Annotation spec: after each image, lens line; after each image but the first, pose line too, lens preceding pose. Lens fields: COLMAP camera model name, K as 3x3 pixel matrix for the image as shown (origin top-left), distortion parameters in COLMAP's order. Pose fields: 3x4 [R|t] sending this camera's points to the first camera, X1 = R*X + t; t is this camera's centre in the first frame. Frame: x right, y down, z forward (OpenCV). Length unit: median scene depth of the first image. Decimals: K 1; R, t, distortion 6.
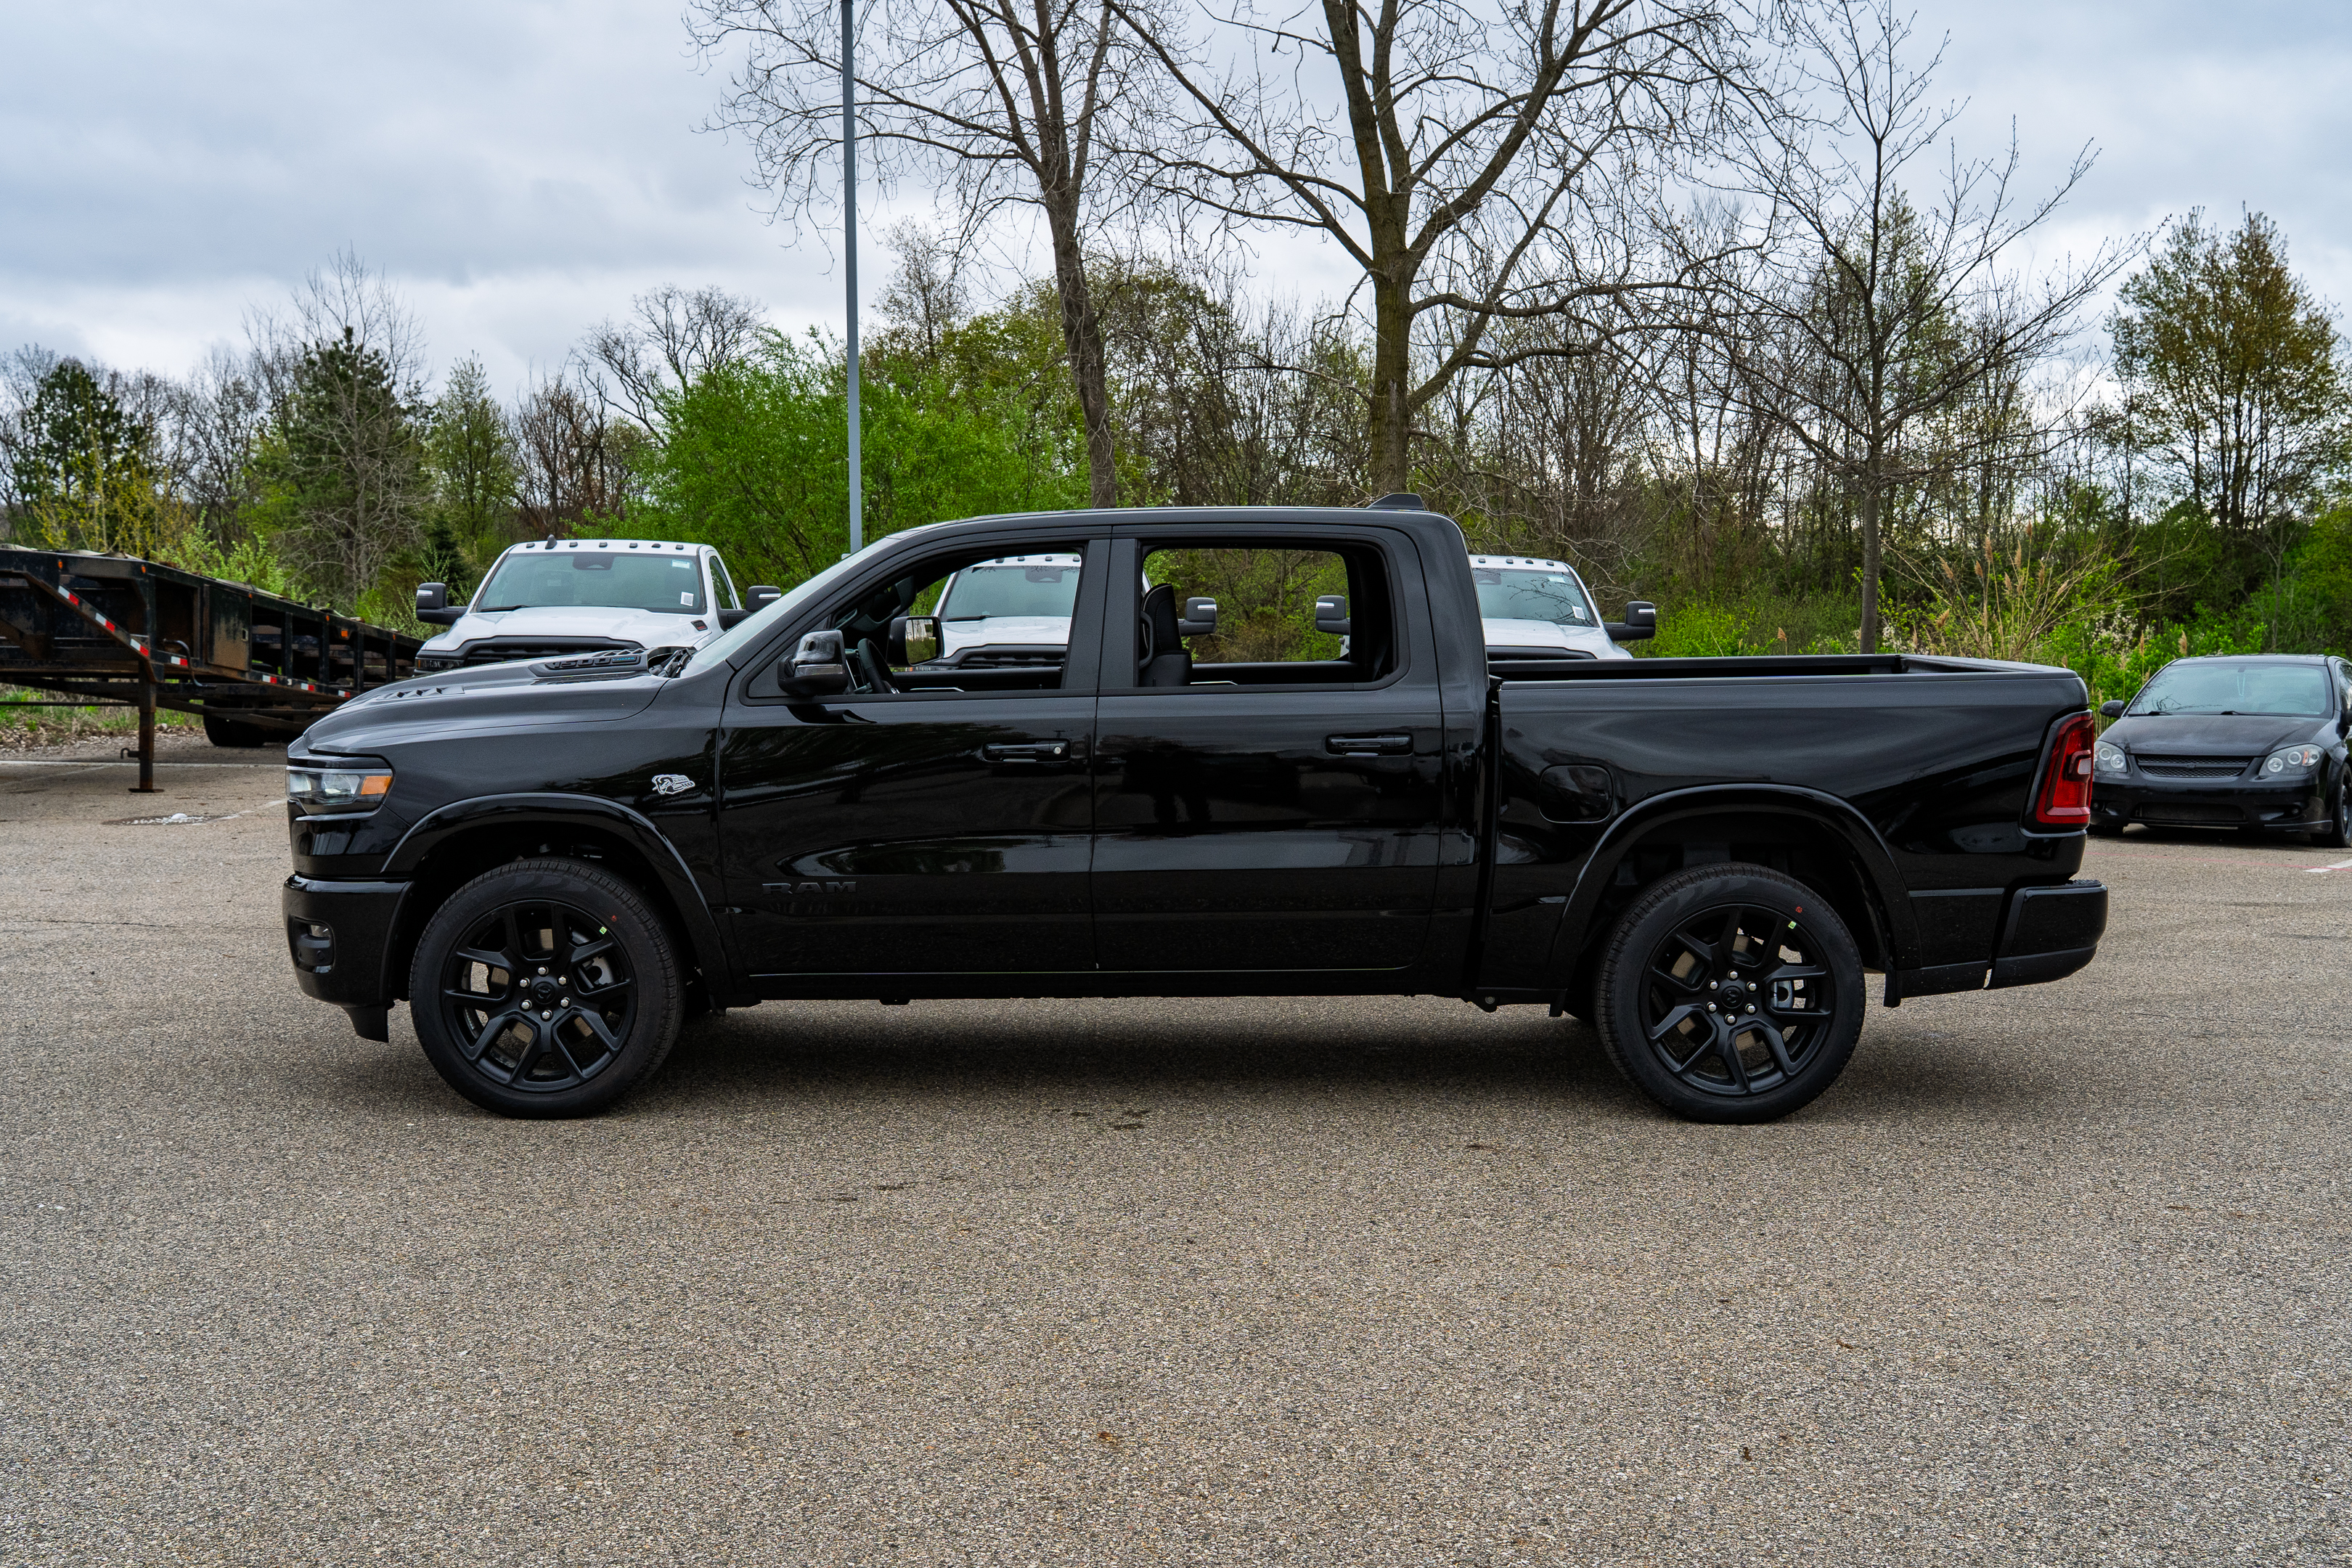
lens RADIAL K [[2418.9, 0, 1187.9], [0, 2418.9, 792.2], [0, 0, 1]] dist [-0.000848, 0.003789]
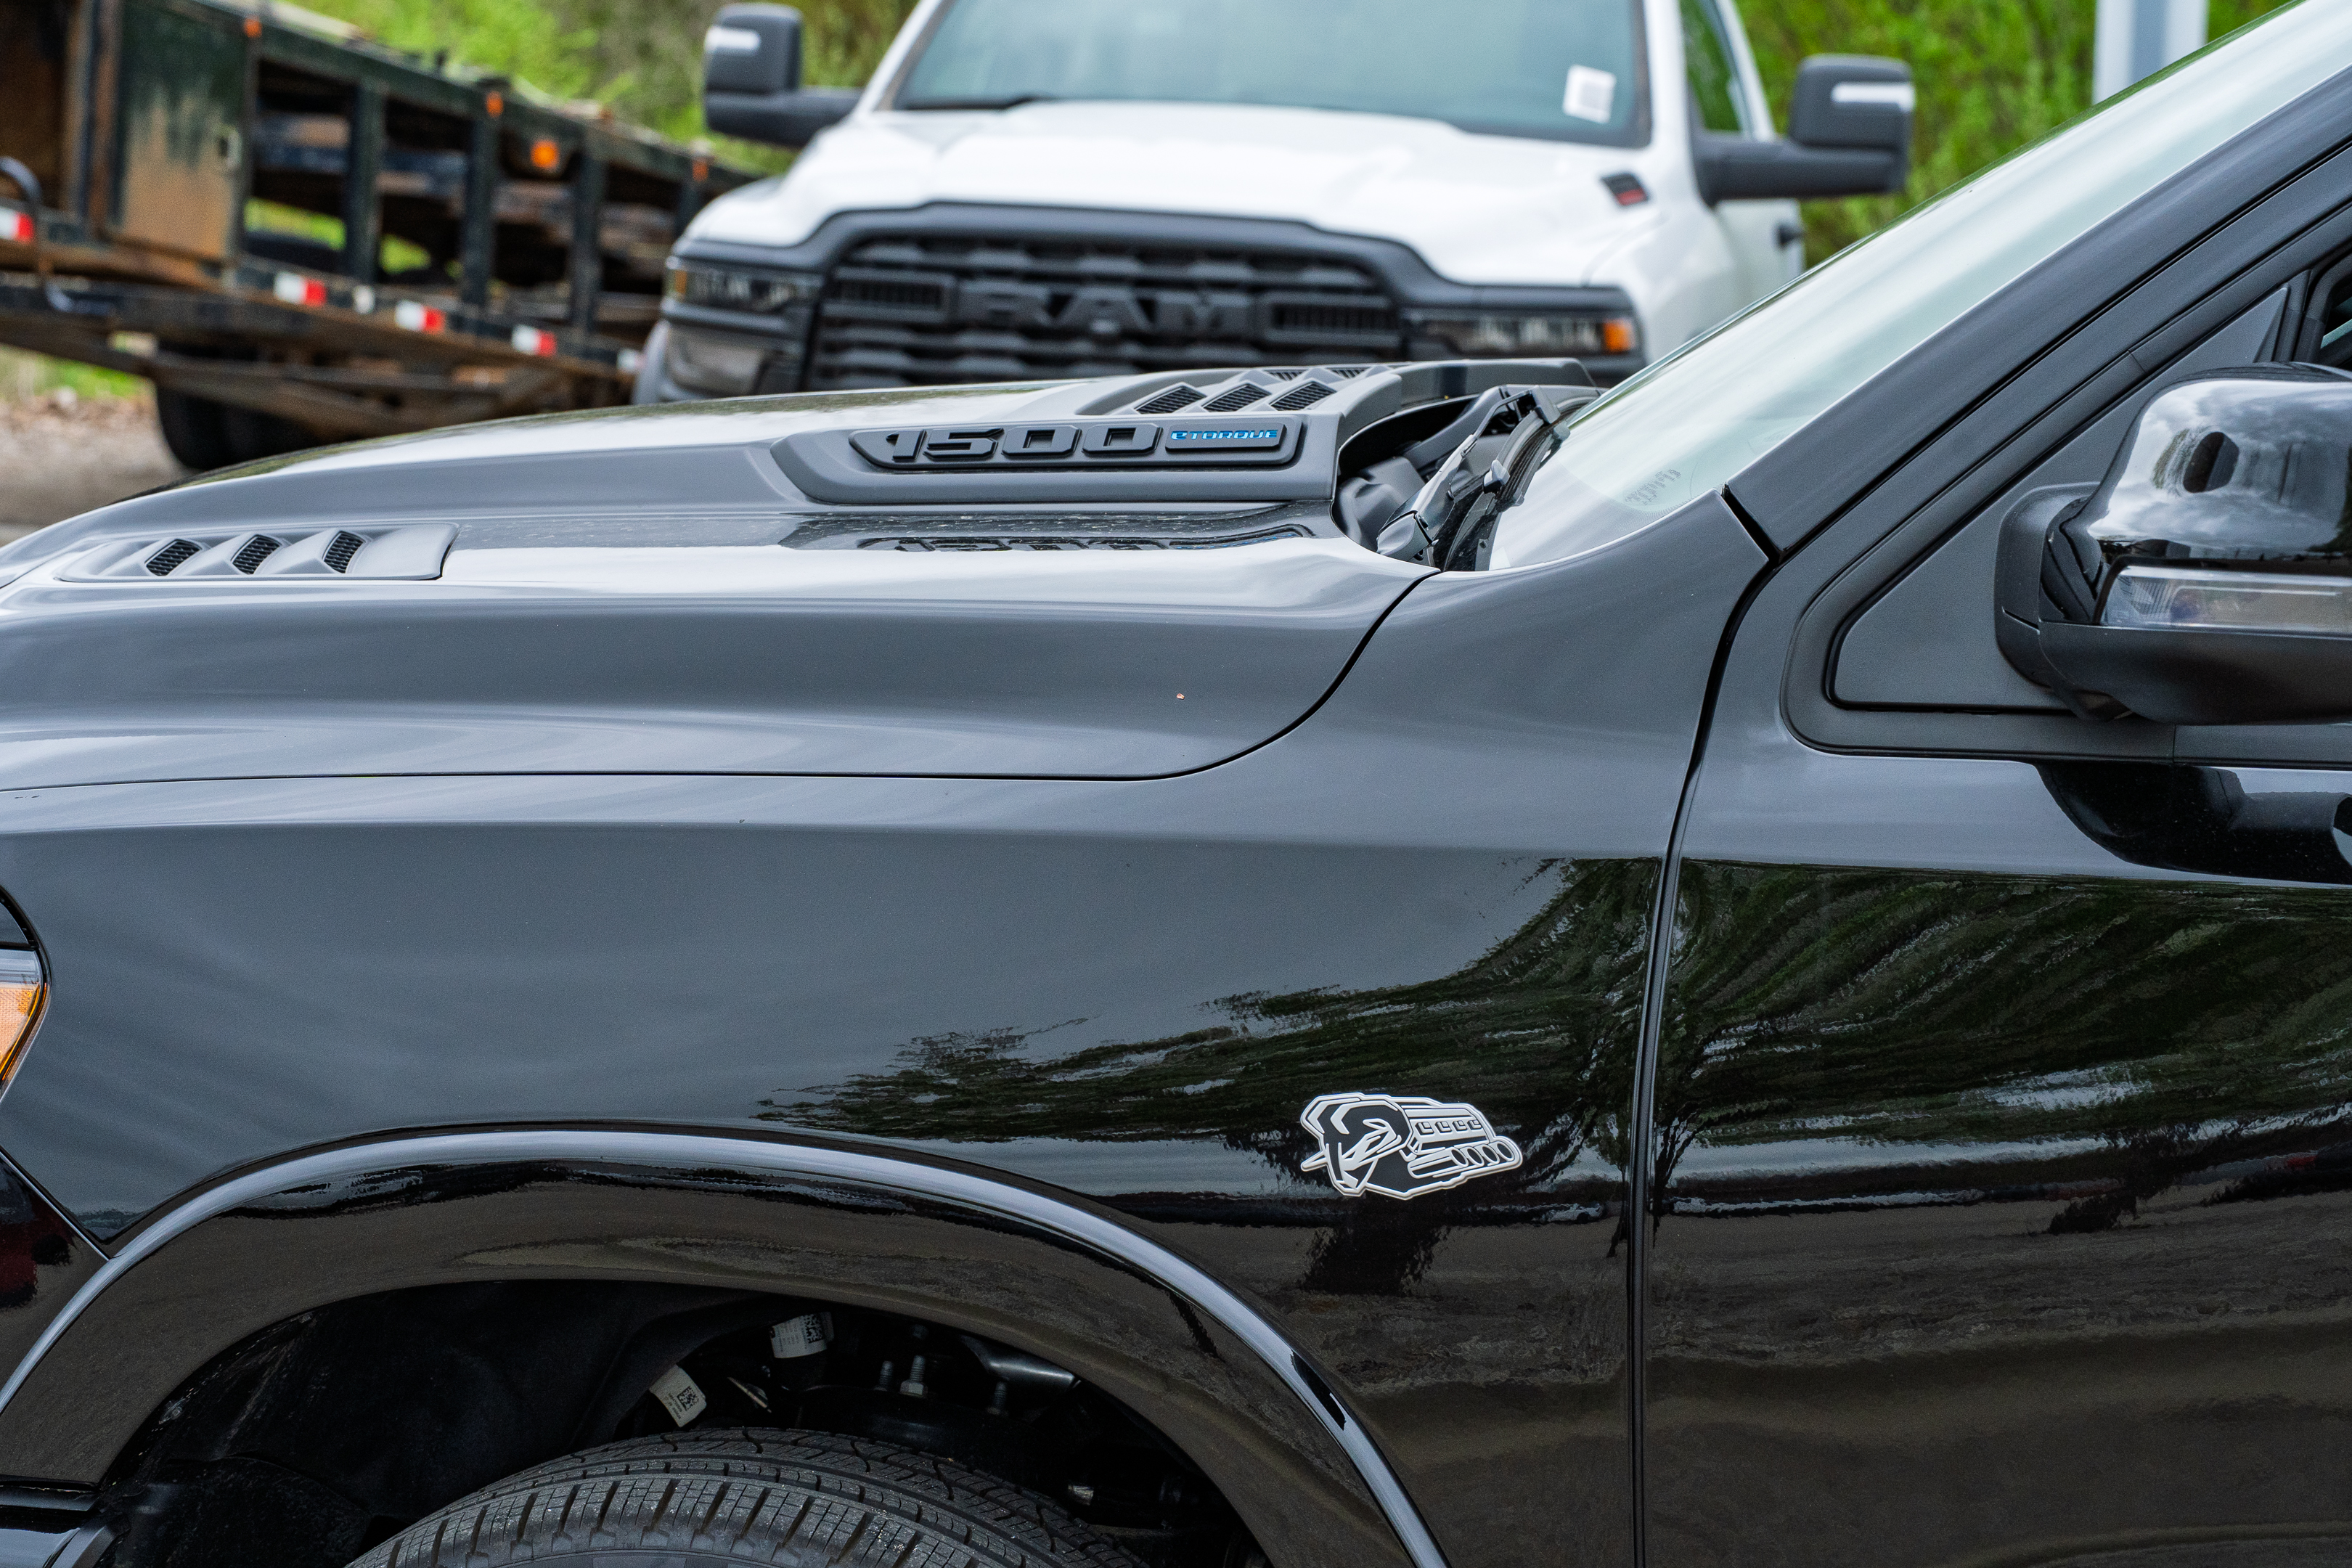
lens RADIAL K [[6575.9, 0, 1176.0], [0, 6575.9, 784.0], [0, 0, 1]] dist [-0.063722, 0.437392]
pose [[0.963338, 0.066117, -0.260018, -0.046640], [-0.059254, 0.997659, 0.034153, -0.022355], [0.261667, -0.017493, 0.965000, 0.236222]]
